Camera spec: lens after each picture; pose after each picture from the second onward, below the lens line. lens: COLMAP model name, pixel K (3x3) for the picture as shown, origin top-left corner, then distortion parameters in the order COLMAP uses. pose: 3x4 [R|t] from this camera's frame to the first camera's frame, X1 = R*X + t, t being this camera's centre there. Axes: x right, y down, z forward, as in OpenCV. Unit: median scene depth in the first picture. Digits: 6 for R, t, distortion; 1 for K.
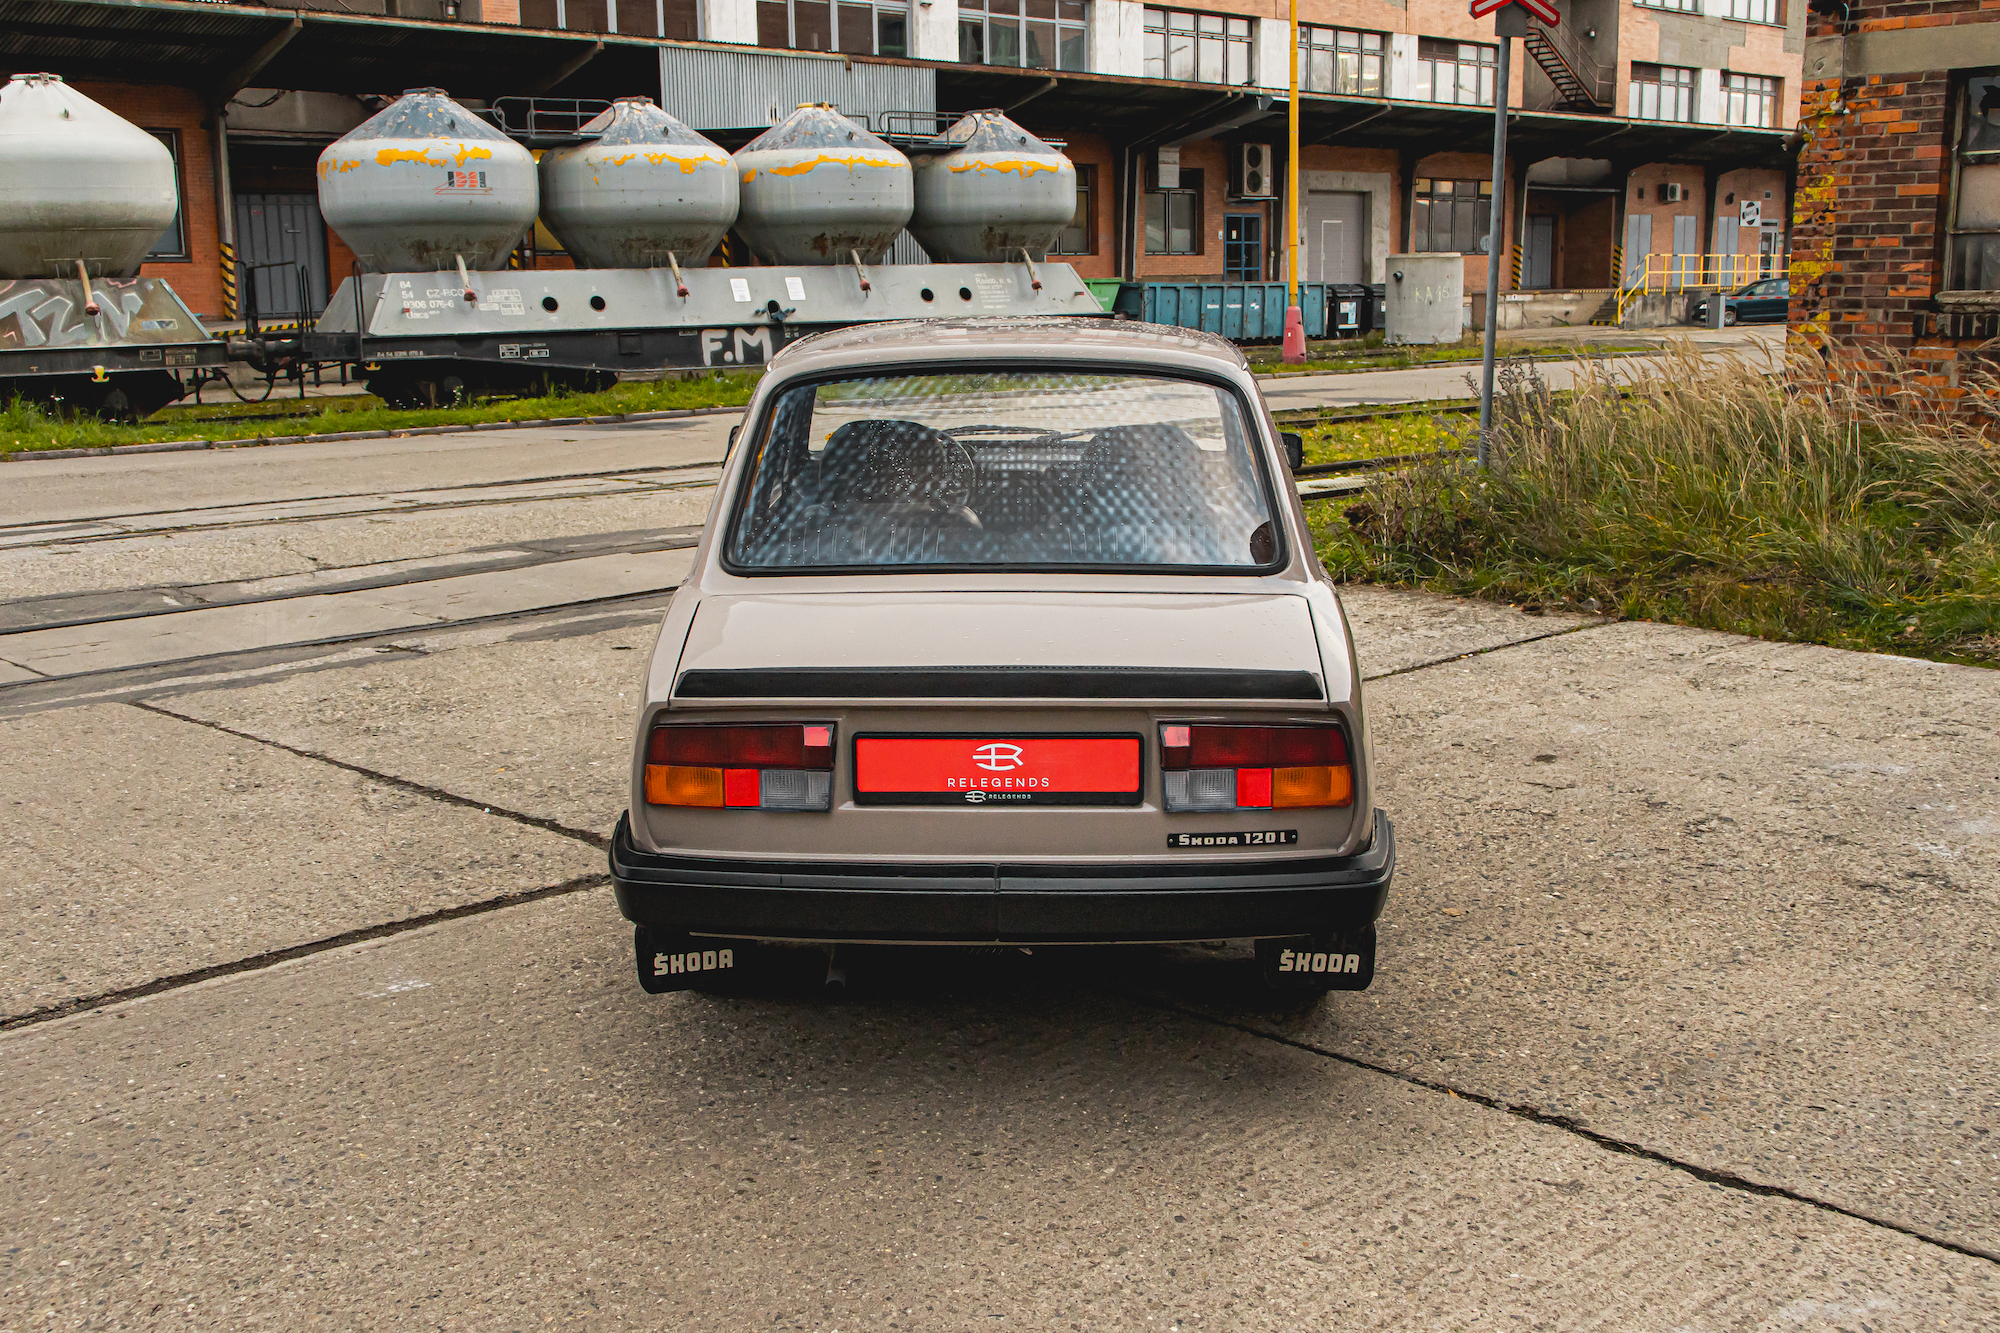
lens RADIAL K [[2072.9, 0, 1000.0], [0, 2072.9, 666.5], [0, 0, 1]] dist [-0.002563, -0.011134]
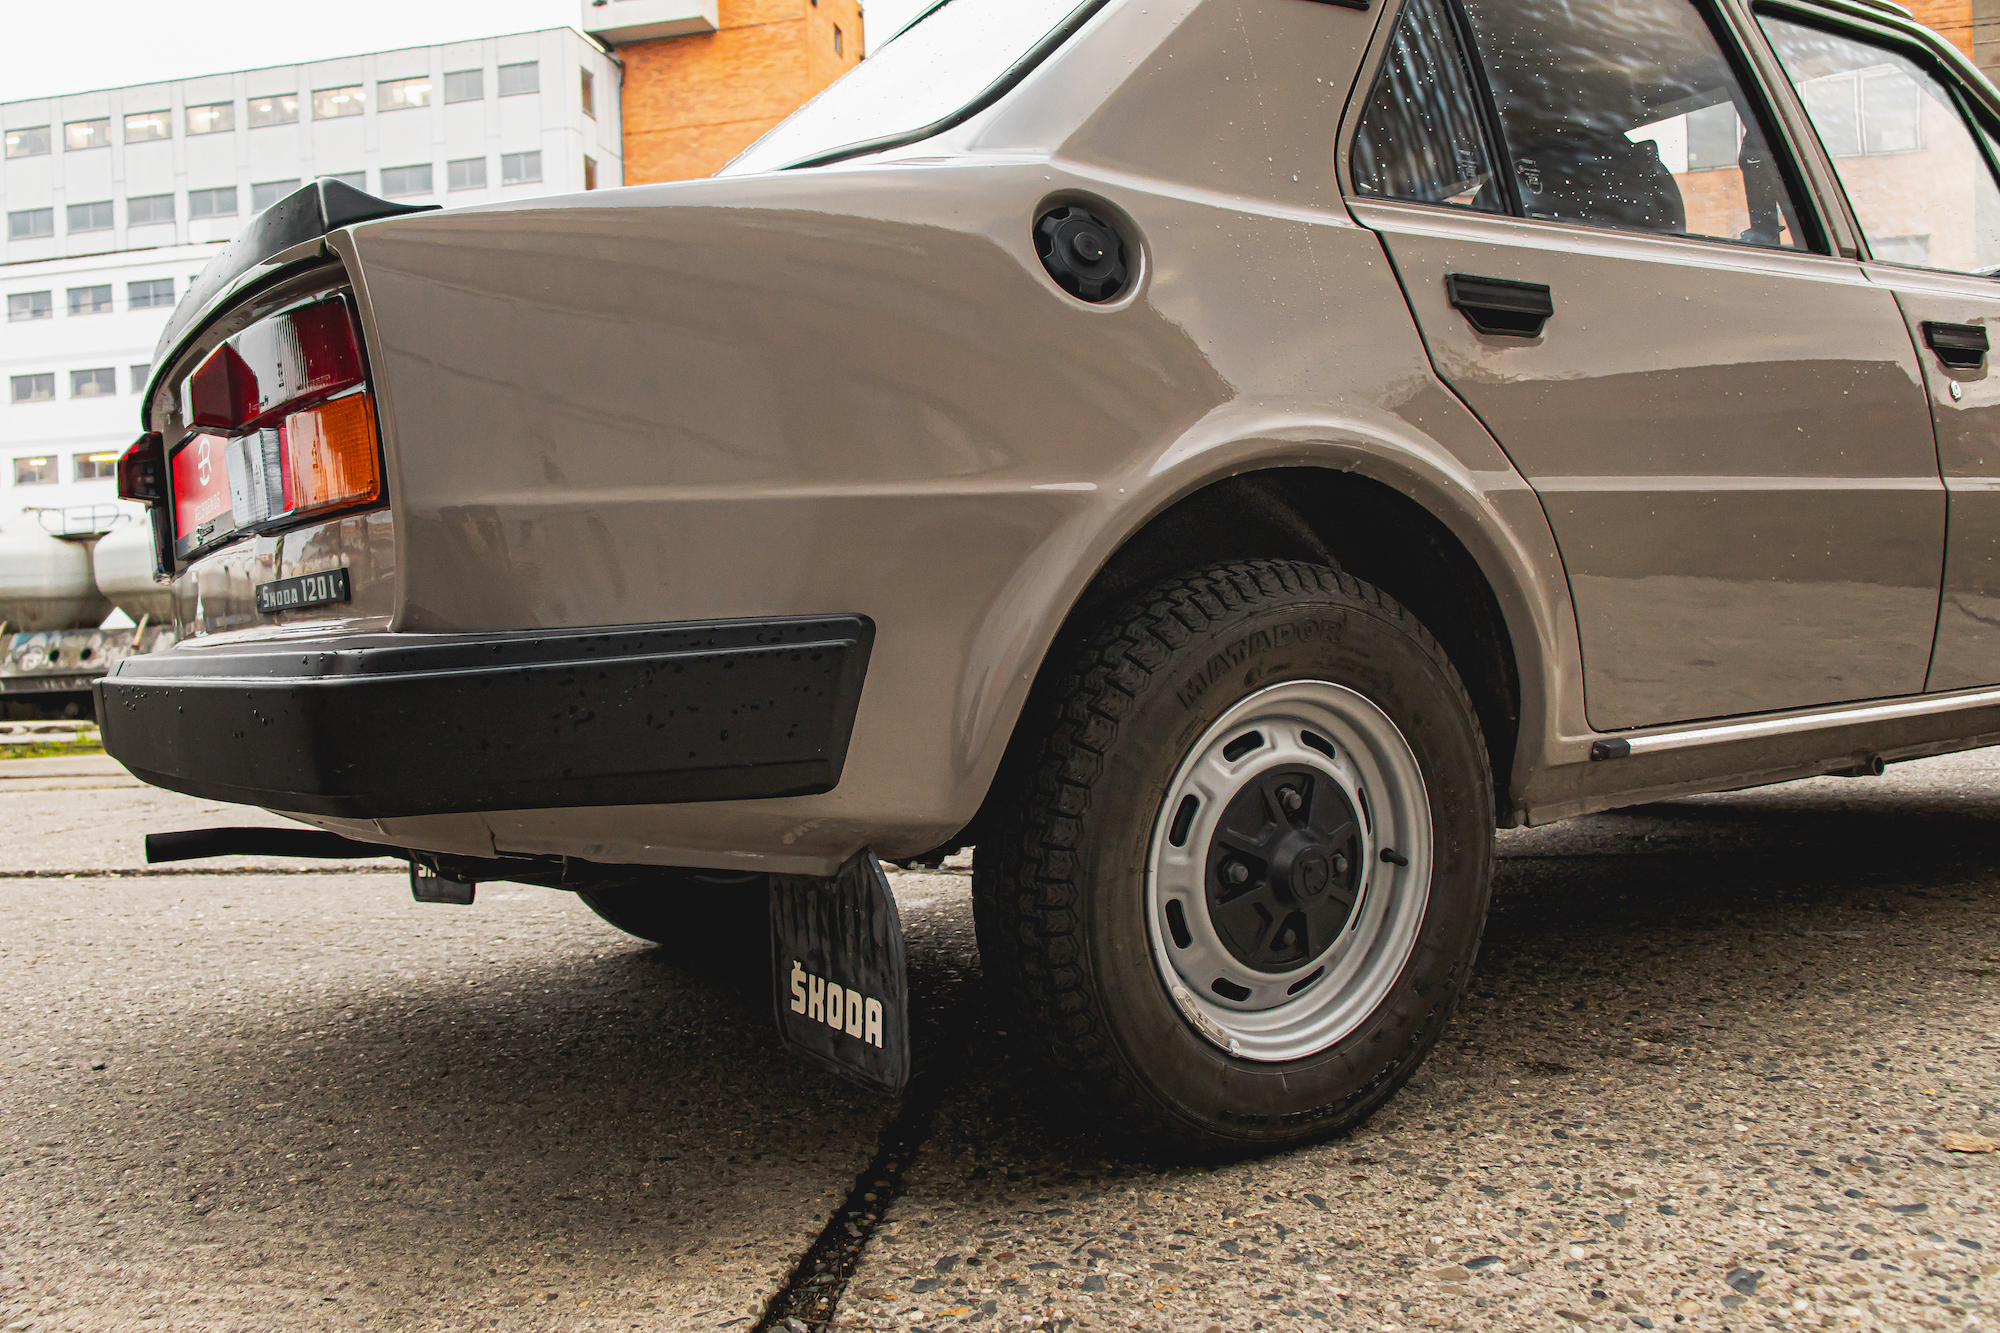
lens RADIAL K [[1629.2, 0, 1000.0], [0, 1629.2, 666.5], [0, 0, 1]] dist [0.010010, 0.002051]
pose [[0.561449, -0.004940, -0.827497, 0.078170], [-0.125822, 0.987846, -0.091266, 0.017790], [0.817890, 0.155359, 0.554003, 0.146877]]
